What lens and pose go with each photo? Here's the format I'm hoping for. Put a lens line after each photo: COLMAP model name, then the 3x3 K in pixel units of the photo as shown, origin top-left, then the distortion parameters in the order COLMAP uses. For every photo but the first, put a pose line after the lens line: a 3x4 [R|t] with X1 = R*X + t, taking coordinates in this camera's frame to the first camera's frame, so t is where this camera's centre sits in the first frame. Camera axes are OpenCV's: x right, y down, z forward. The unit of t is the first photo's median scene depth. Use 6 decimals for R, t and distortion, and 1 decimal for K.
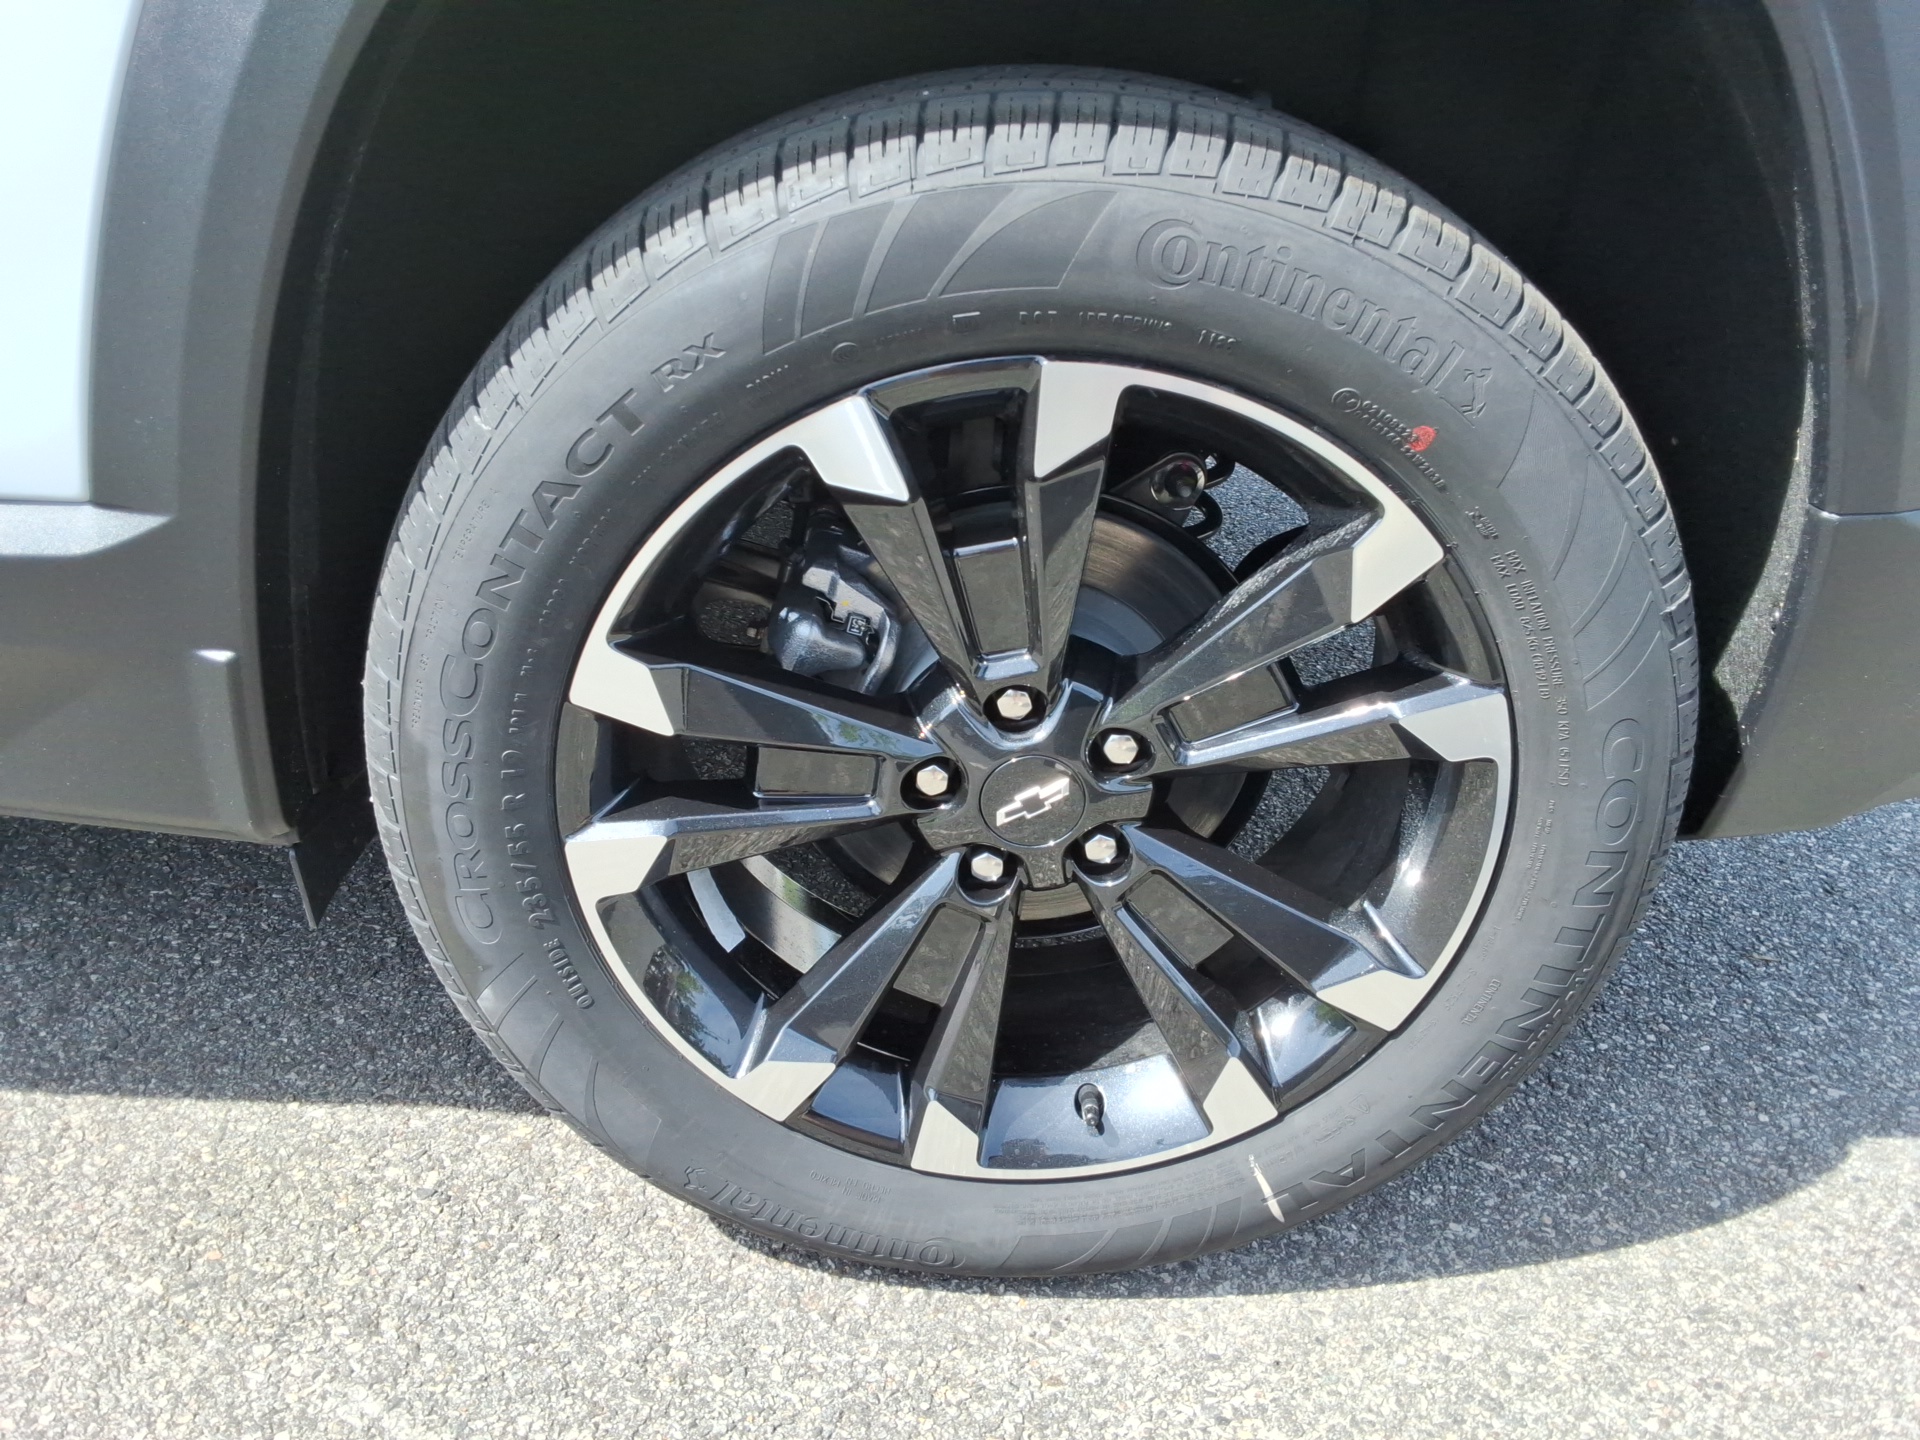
lens RADIAL K [[1587.4, 0, 963.0], [0, 1587.4, 730.2], [0, 0, 1]] dist [0.086375, -0.126645]
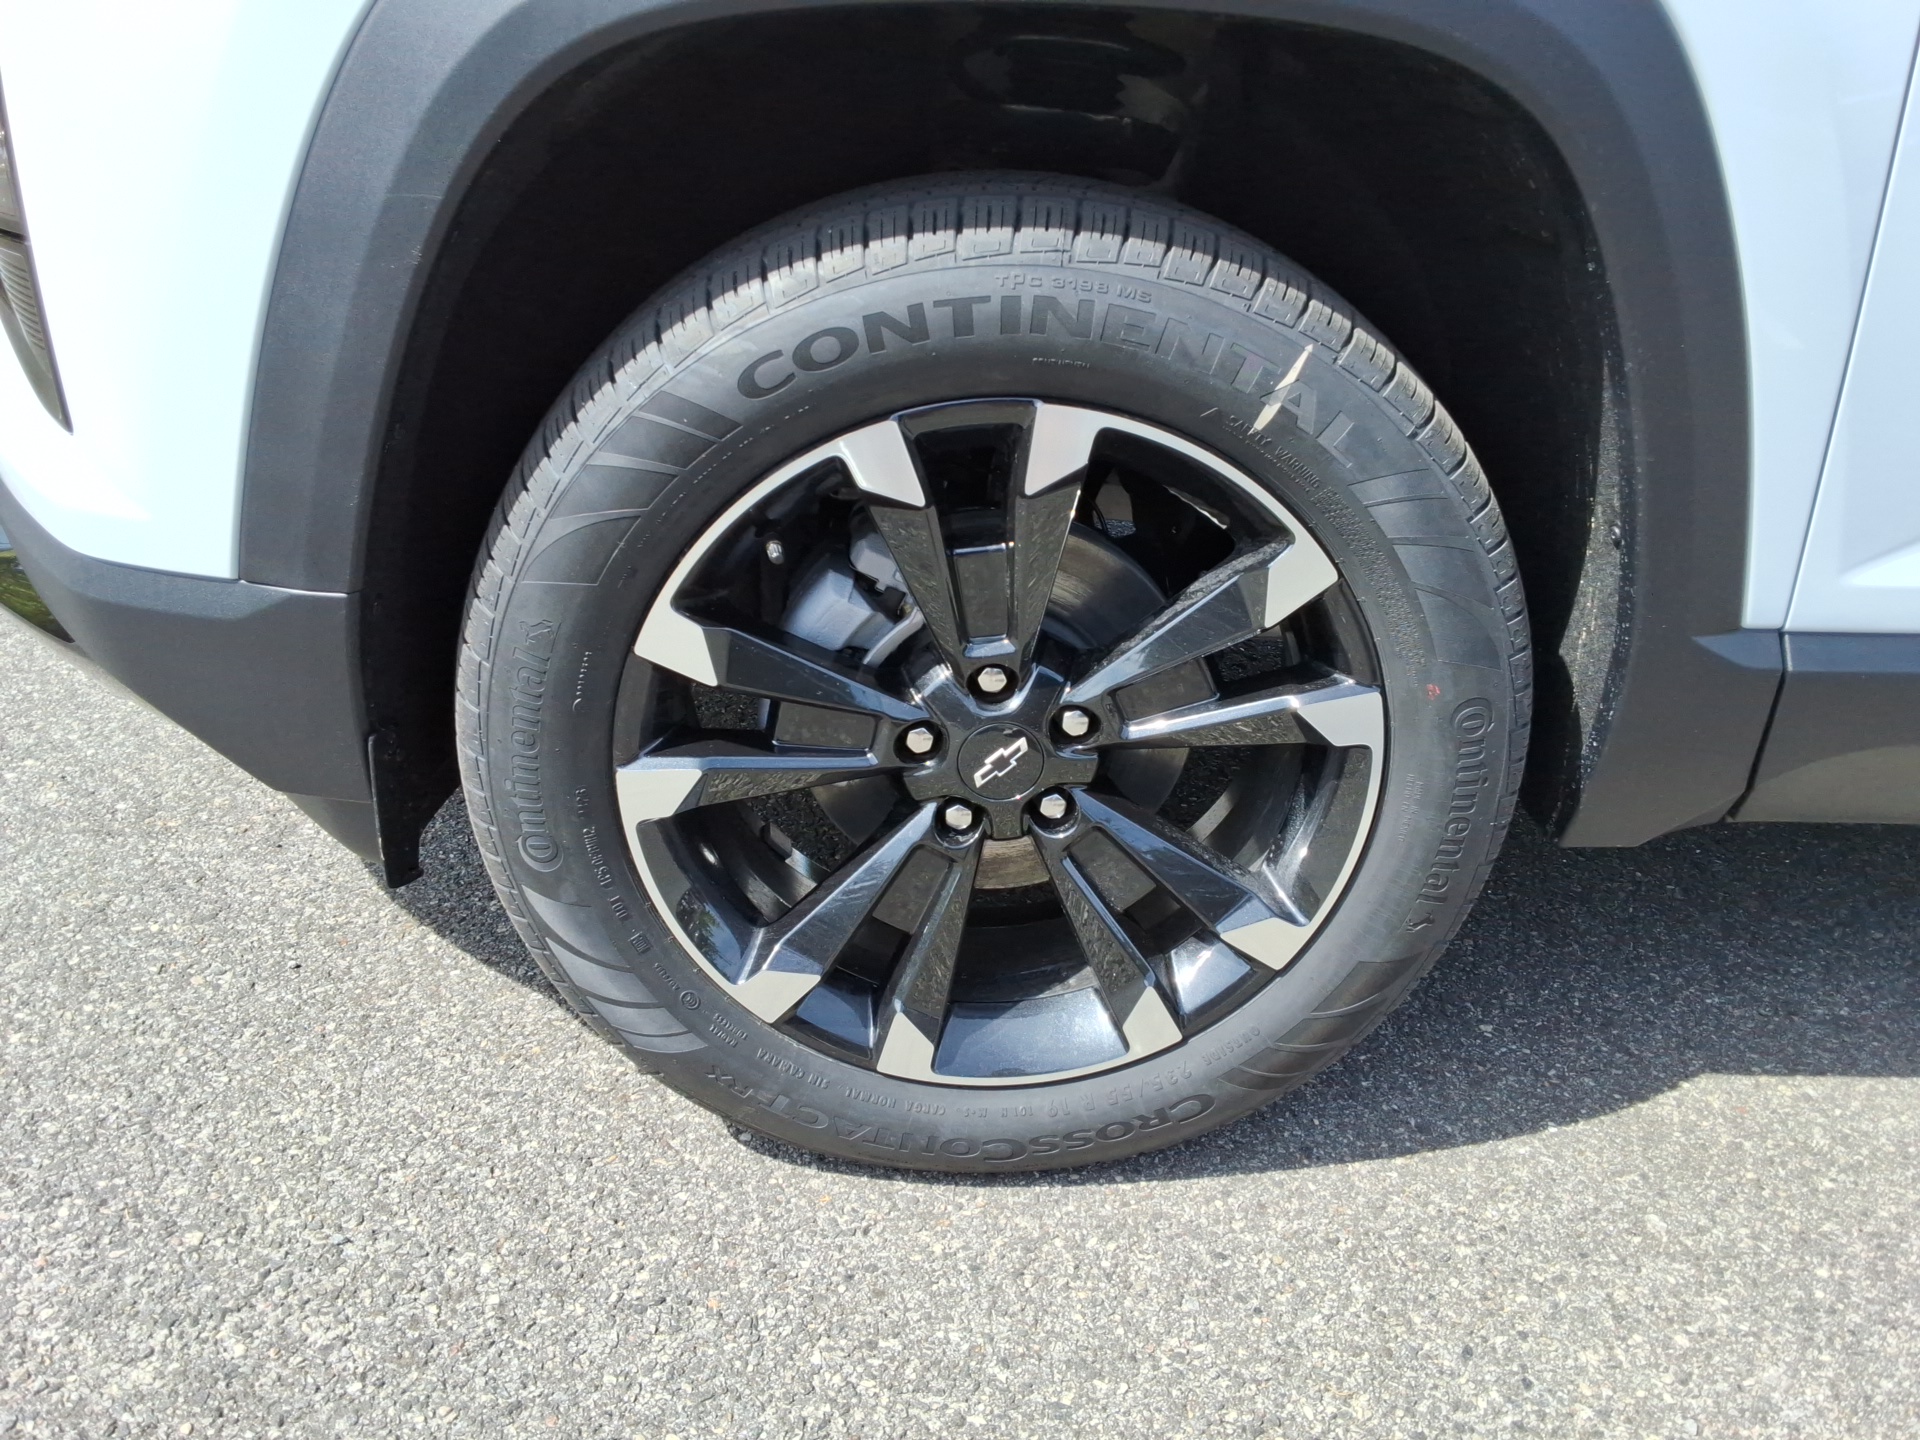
lens RADIAL K [[1587.4, 0, 966.4], [0, 1587.4, 729.2], [0, 0, 1]] dist [0.086375, -0.126645]
pose [[0.996021, 0.057707, 0.067906, -0.067465], [-0.054964, 0.997622, -0.041588, 0.072402], [-0.070144, 0.037691, 0.996825, -0.219889]]
